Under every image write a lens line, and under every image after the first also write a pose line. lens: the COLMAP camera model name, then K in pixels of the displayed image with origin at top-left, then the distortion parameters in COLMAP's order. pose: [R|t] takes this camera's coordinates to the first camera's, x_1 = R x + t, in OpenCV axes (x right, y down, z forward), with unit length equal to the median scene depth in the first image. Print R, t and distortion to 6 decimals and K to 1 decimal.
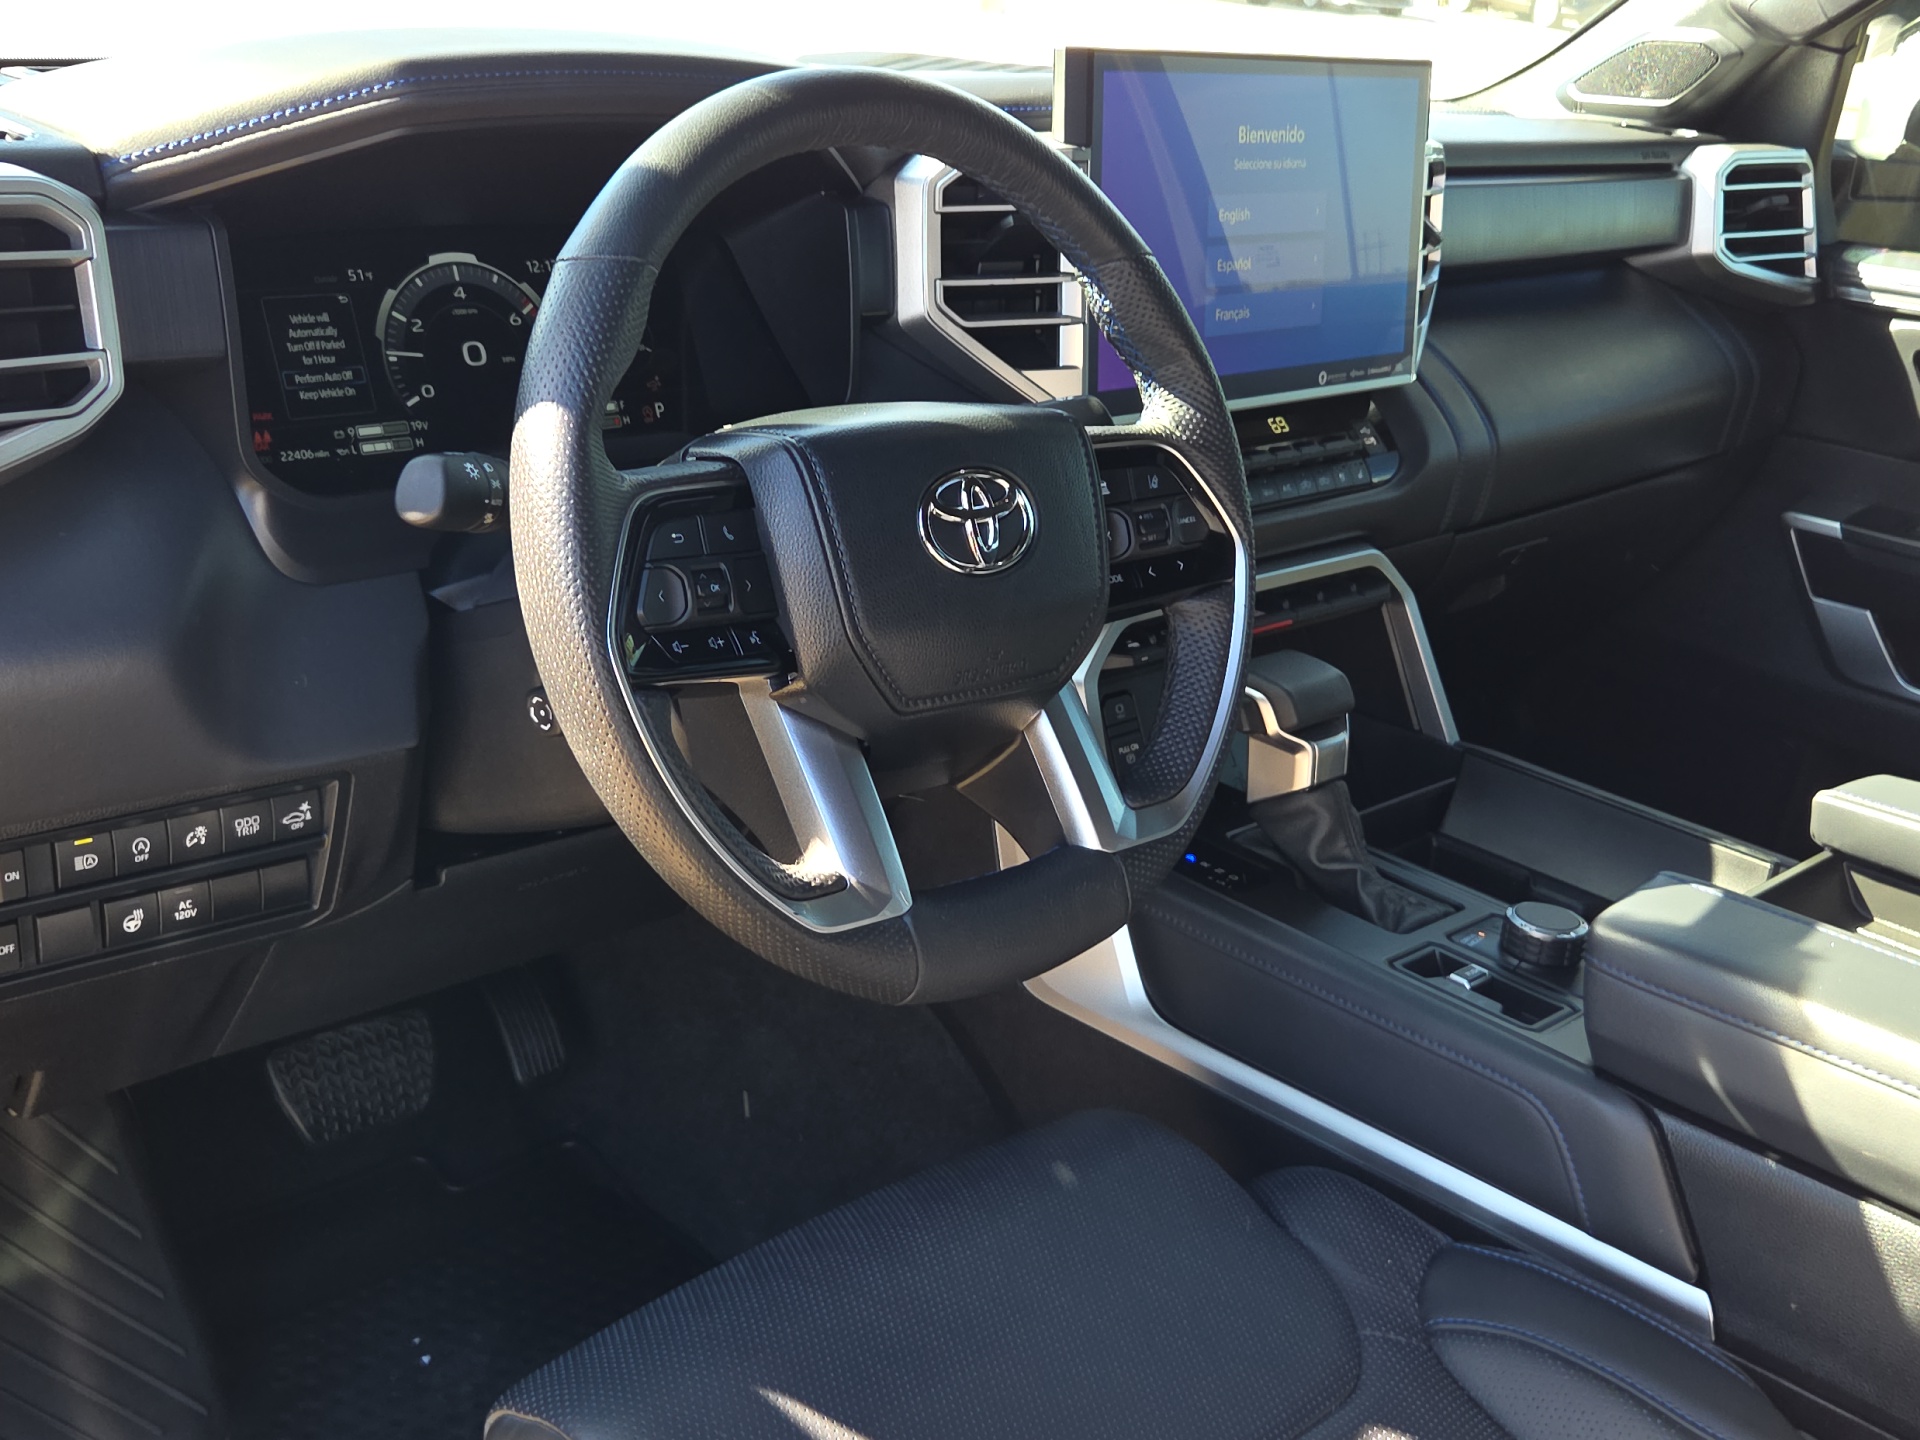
lens RADIAL K [[2115.1, 0, 960.0], [0, 2115.1, 720.0], [0, 0, 1]] dist [0.067444, -0.015669]
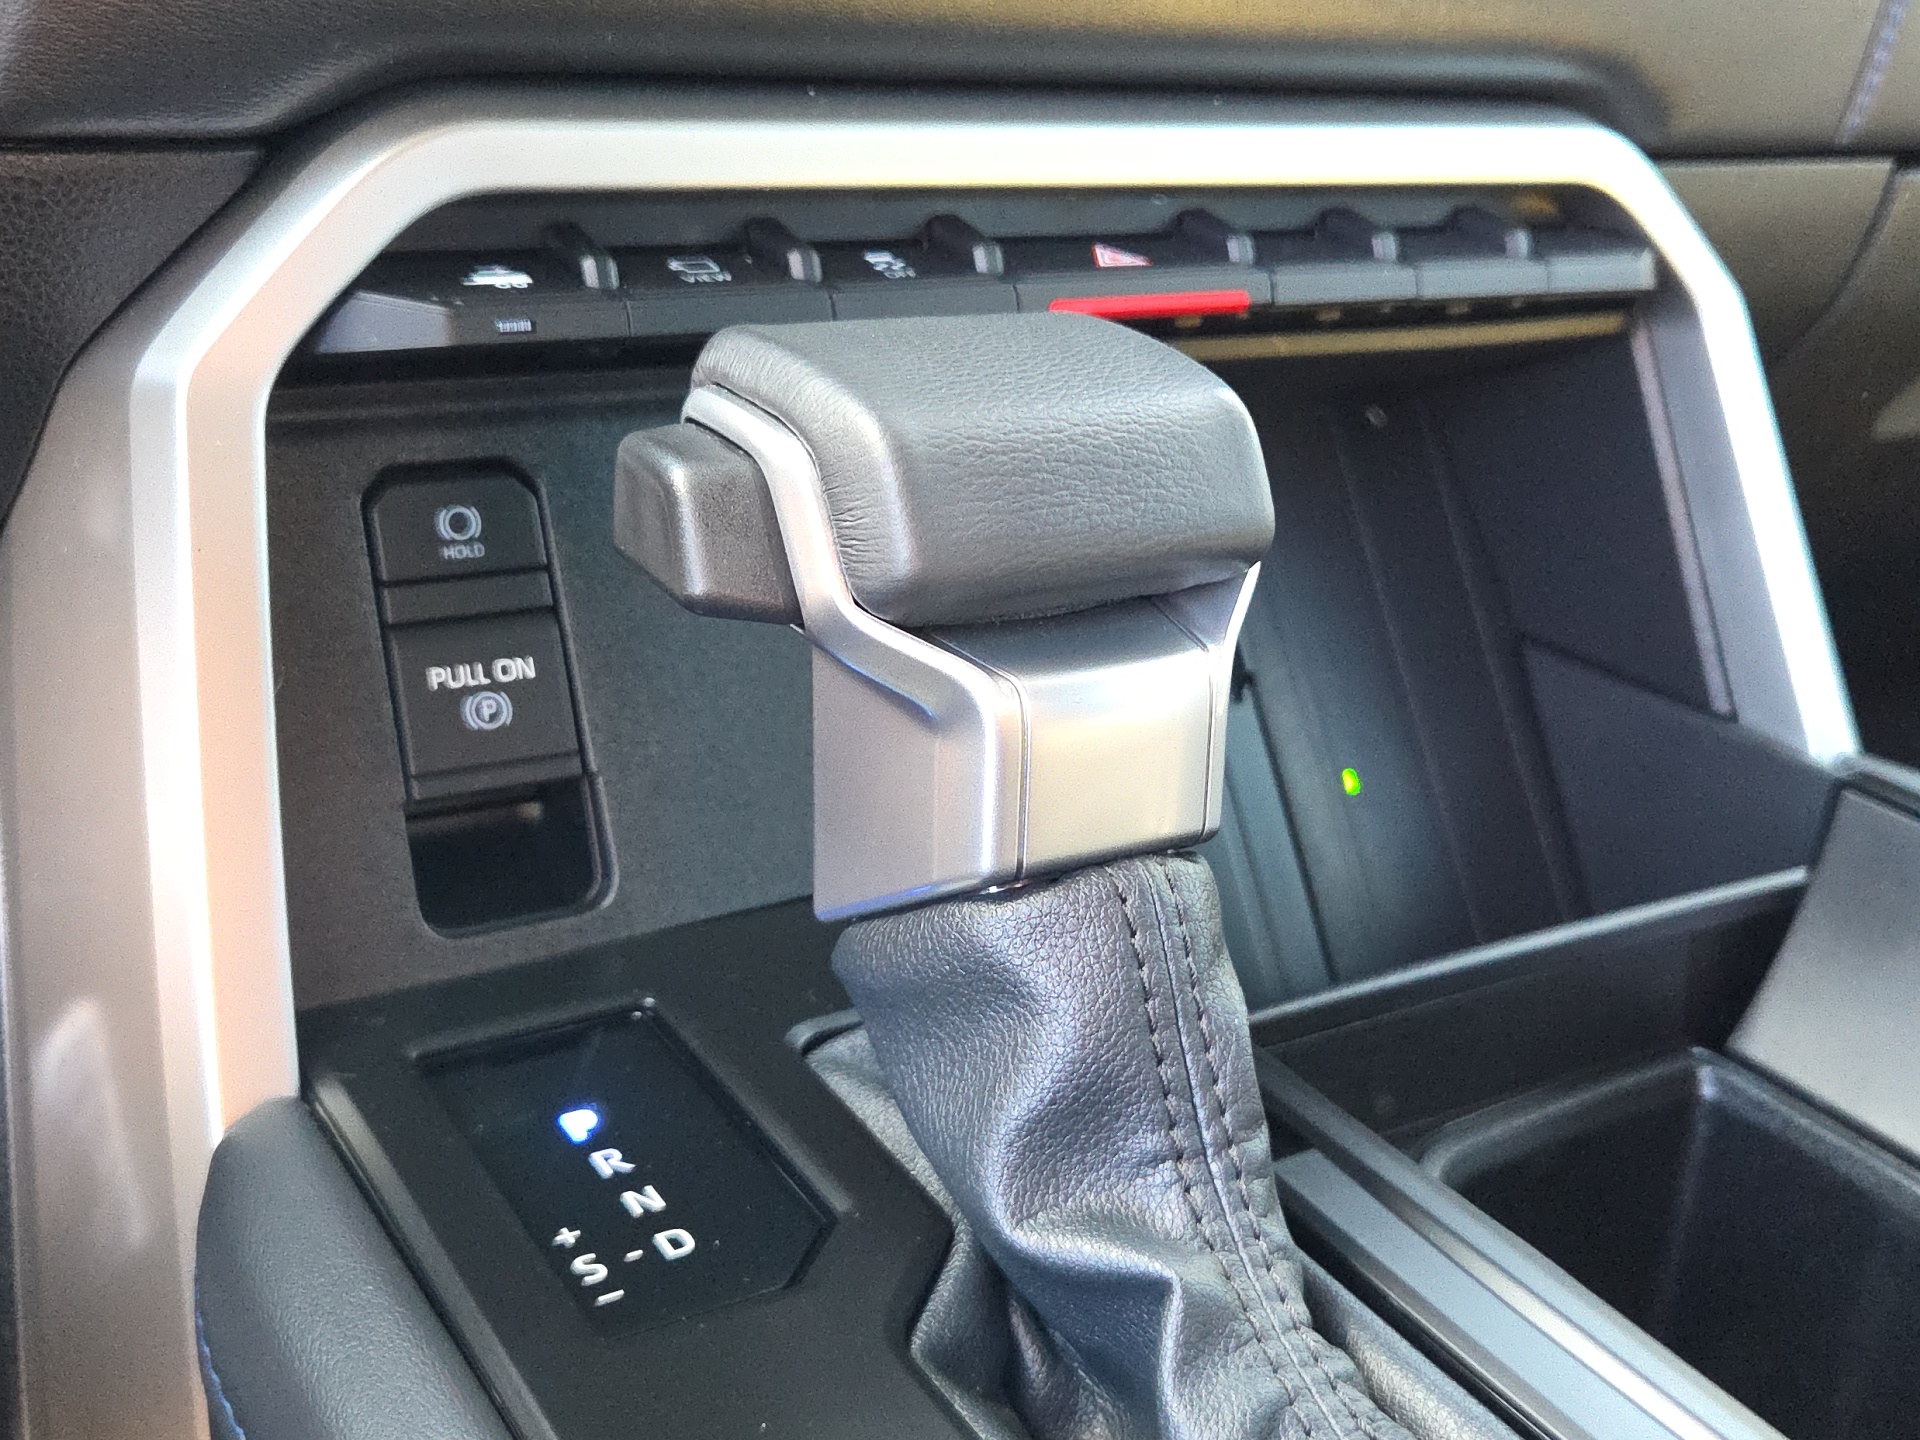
lens RADIAL K [[2115.1, 0, 960.0], [0, 2115.1, 720.0], [0, 0, 1]] dist [0.067444, -0.015669]
pose [[0.977337, 0.066211, -0.201070, 0.201873], [-0.066322, 0.997779, 0.006192, 0.014404], [0.201033, 0.007283, 0.979557, 0.784331]]
